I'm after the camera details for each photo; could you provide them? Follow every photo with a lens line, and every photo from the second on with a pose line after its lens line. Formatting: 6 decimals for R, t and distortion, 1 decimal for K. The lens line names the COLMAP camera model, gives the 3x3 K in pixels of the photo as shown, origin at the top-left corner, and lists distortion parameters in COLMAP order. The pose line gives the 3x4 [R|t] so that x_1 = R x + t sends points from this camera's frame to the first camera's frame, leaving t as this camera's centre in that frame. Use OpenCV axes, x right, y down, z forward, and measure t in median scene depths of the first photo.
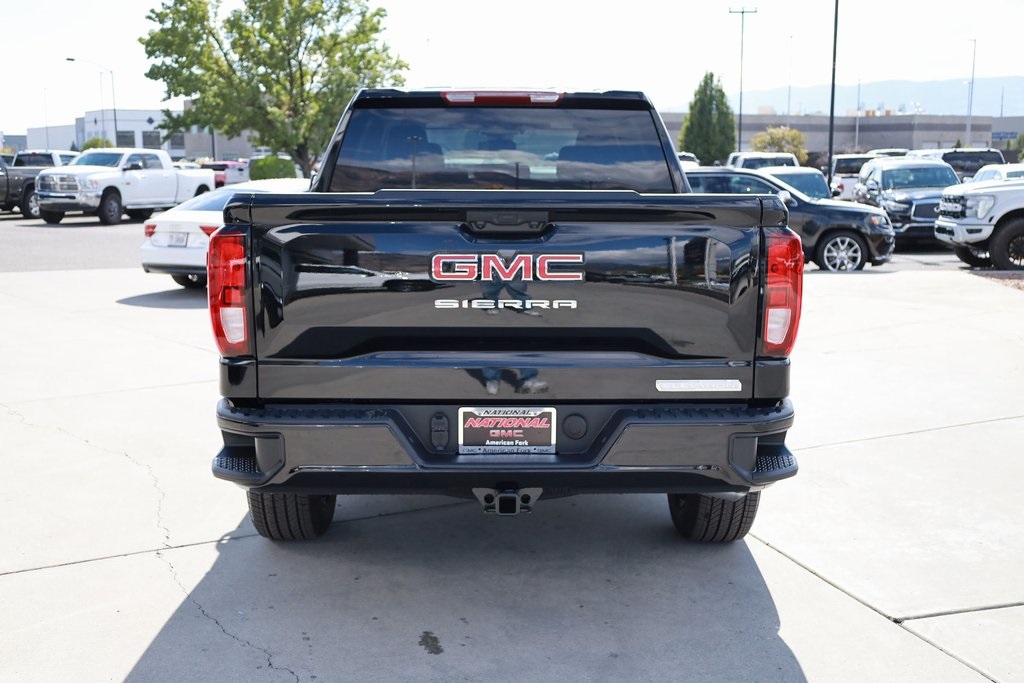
lens RADIAL K [[1126.4, 0, 540.2], [0, 1126.4, 344.6], [0, 0, 1]] dist [0.003211, 0.000000]
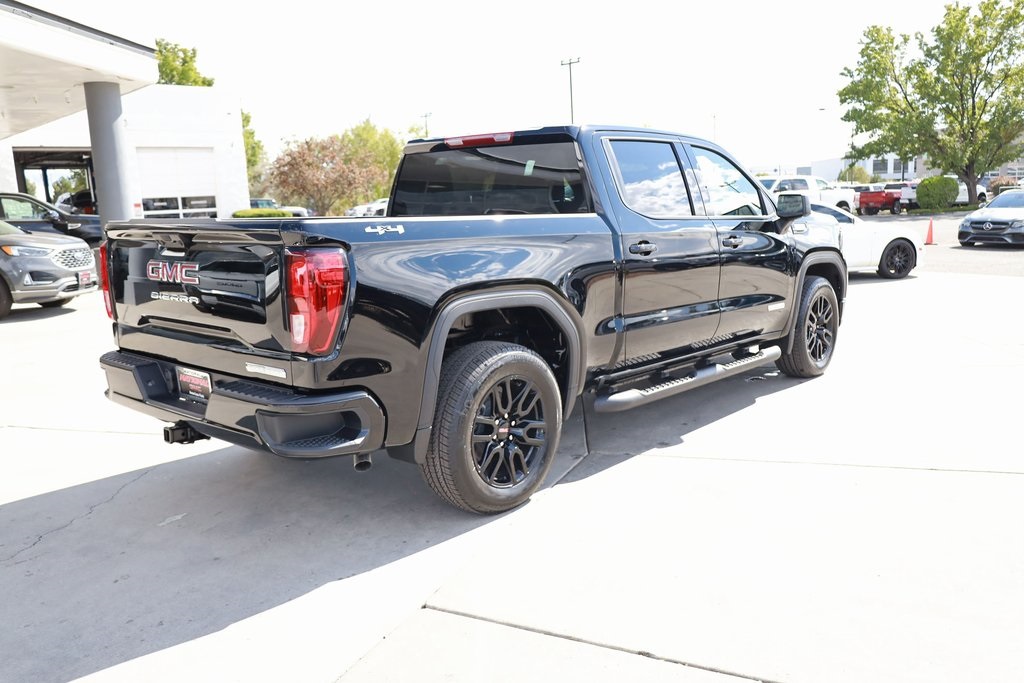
lens RADIAL K [[836.9, 0, 518.4], [0, 836.9, 340.6], [0, 0, 1]] dist [-0.006401, -0.004827]
pose [[0.724395, 0.089832, -0.683508, 0.067555], [-0.073436, 0.995888, 0.053058, -0.004631], [0.685463, 0.011760, 0.728012, 0.034439]]
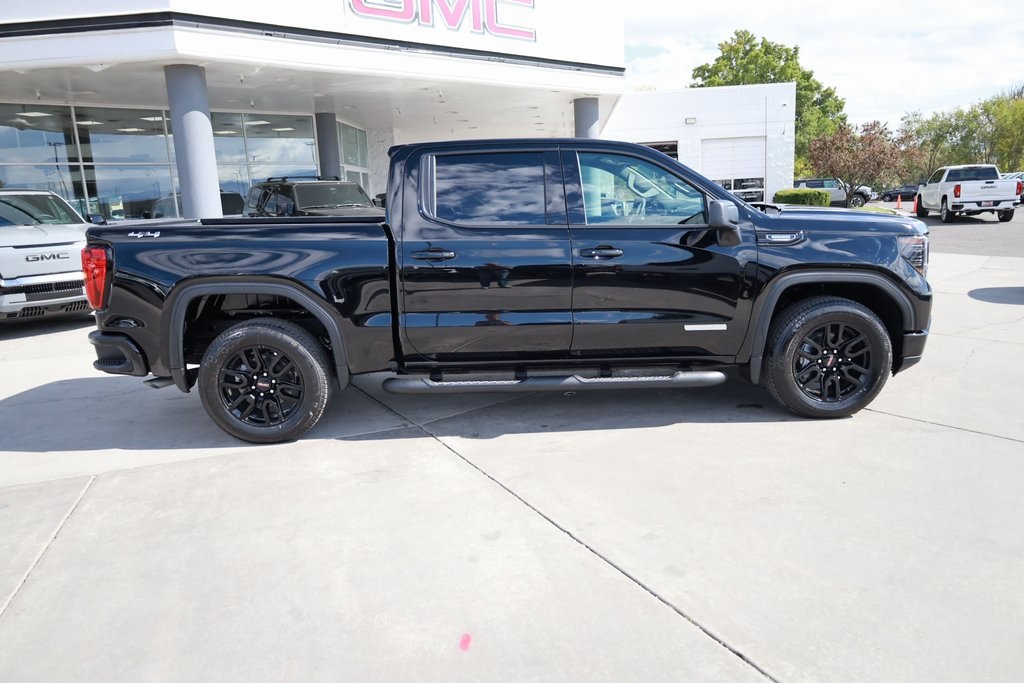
lens RADIAL K [[705.0, 0, 513.4], [0, 705.0, 339.3], [0, 0, 1]] dist [-0.014175, 0.004757]
pose [[0.005943, 0.196360, -0.980514, 0.099670], [-0.120699, 0.973503, 0.194225, -0.018540], [0.992671, 0.117193, 0.029486, 0.116954]]
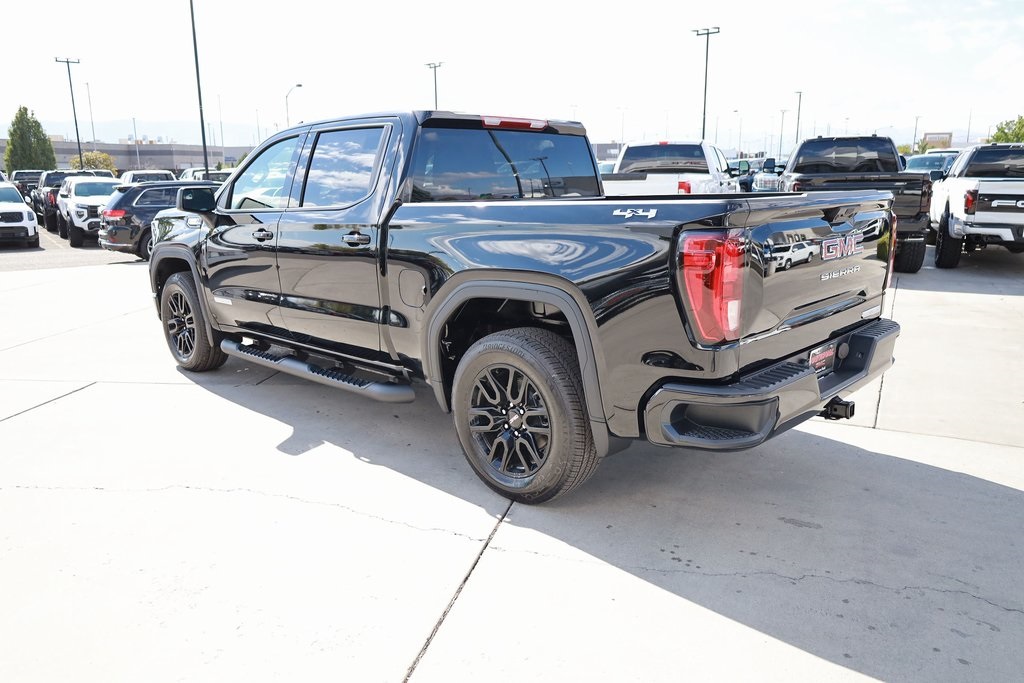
lens RADIAL K [[705.0, 0, 518.5], [0, 705.0, 350.7], [0, 0, 1]] dist [-0.014175, 0.004757]
pose [[0.712036, -0.170971, 0.681009, -0.062465], [0.114329, 0.985189, 0.127798, -0.006824], [-0.692772, -0.013138, 0.721037, 0.042307]]
